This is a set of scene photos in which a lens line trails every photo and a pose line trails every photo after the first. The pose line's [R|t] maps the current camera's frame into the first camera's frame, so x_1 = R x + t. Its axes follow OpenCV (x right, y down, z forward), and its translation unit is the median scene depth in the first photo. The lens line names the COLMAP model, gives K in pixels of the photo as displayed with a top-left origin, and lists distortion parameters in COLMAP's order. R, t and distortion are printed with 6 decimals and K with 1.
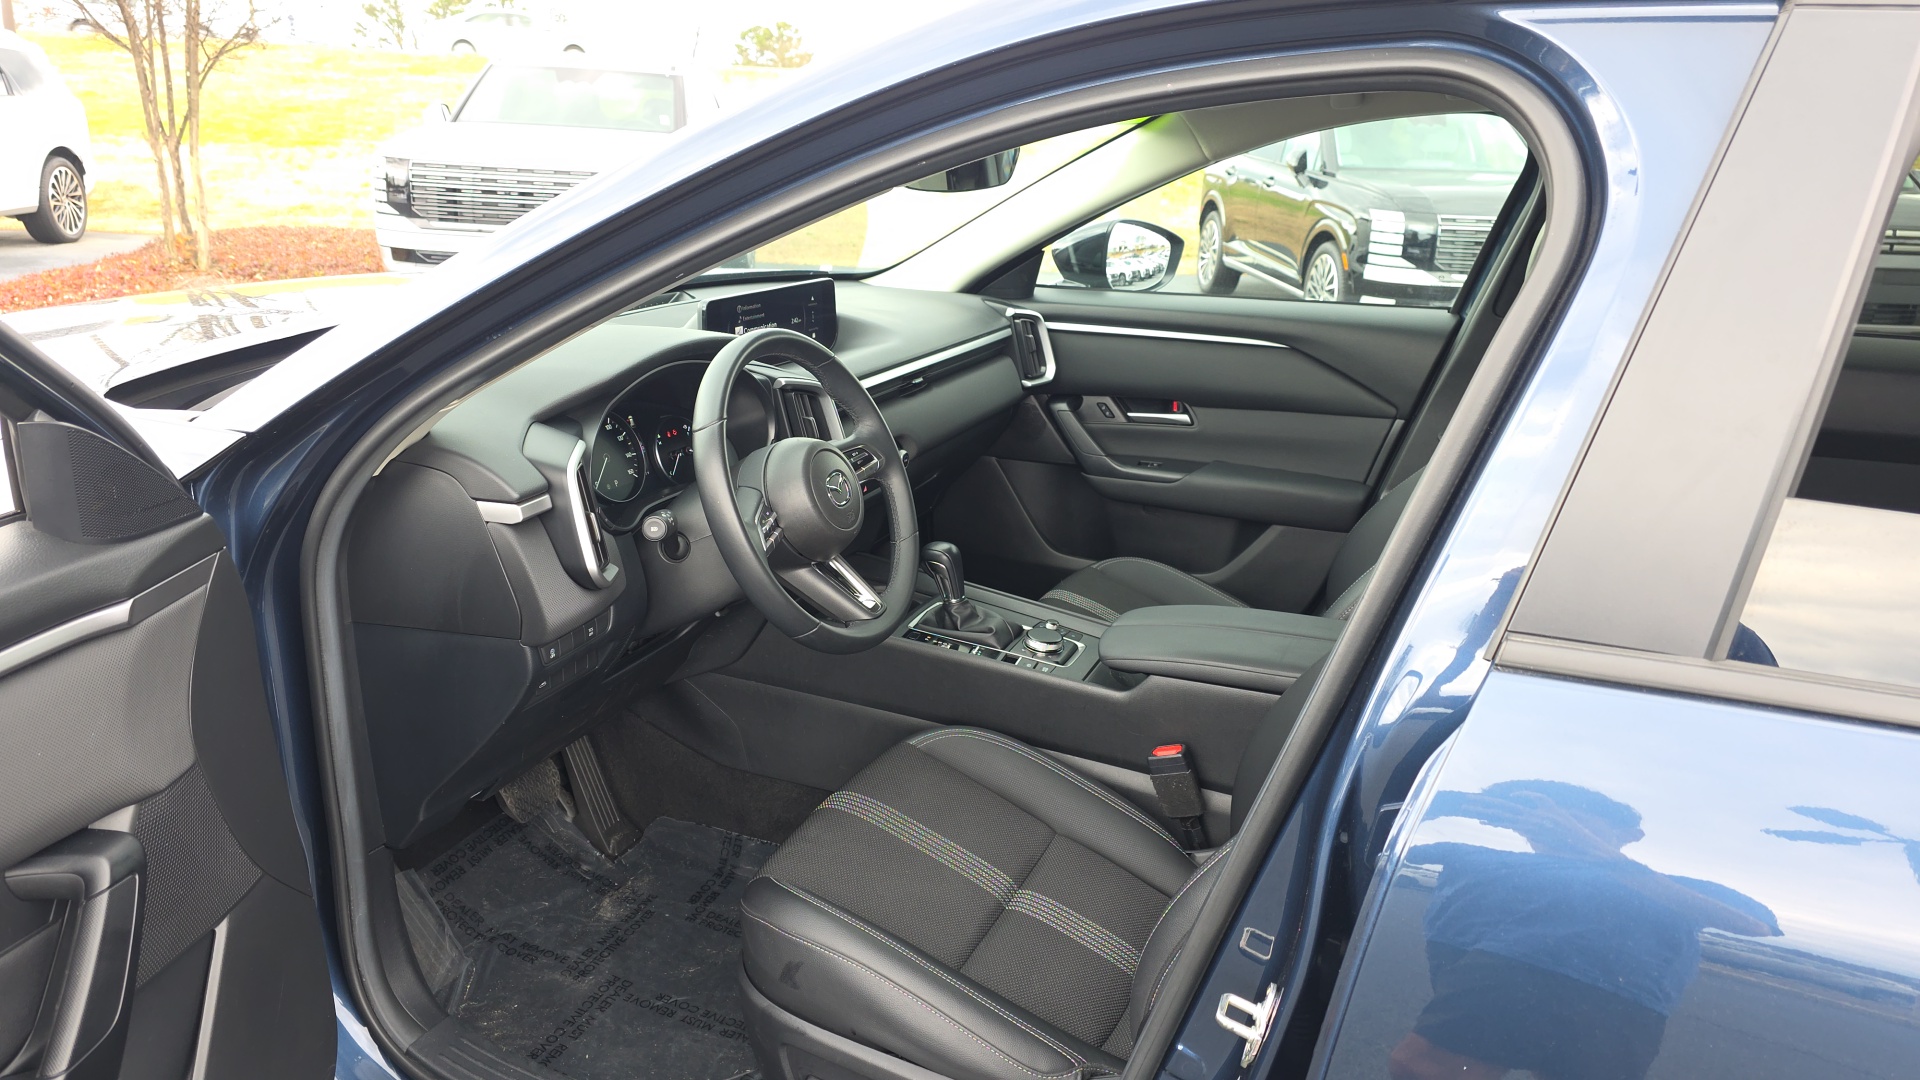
lens RADIAL K [[1295.0, 0, 941.3], [0, 1295.0, 542.3], [0, 0, 1]] dist [0.078019, -0.077732]
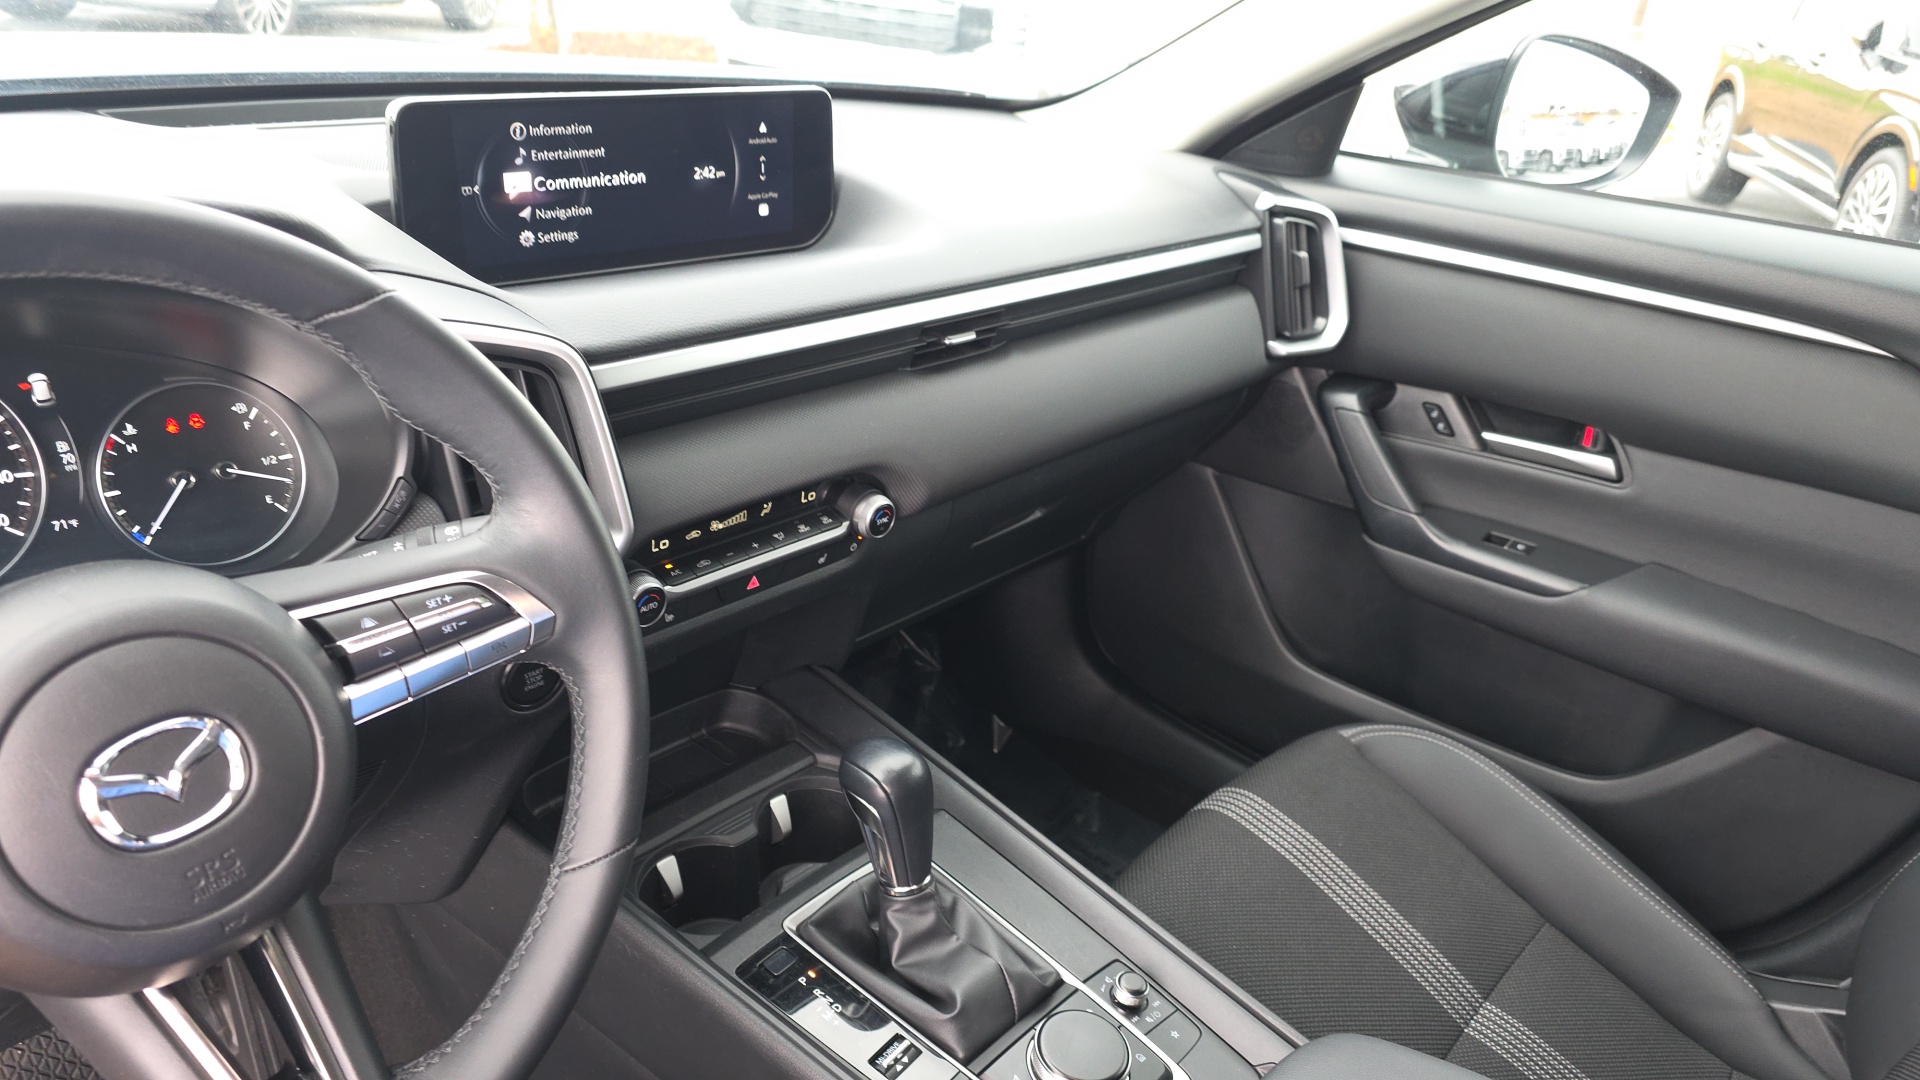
lens RADIAL K [[1304.9, 0, 958.7], [0, 1304.9, 535.9], [0, 0, 1]] dist [0.052053, -0.063978]
pose [[0.950893, 0.175021, -0.255284, 0.072764], [-0.148838, 0.981716, 0.118661, -0.074700], [0.271385, -0.074838, 0.959557, 0.380650]]
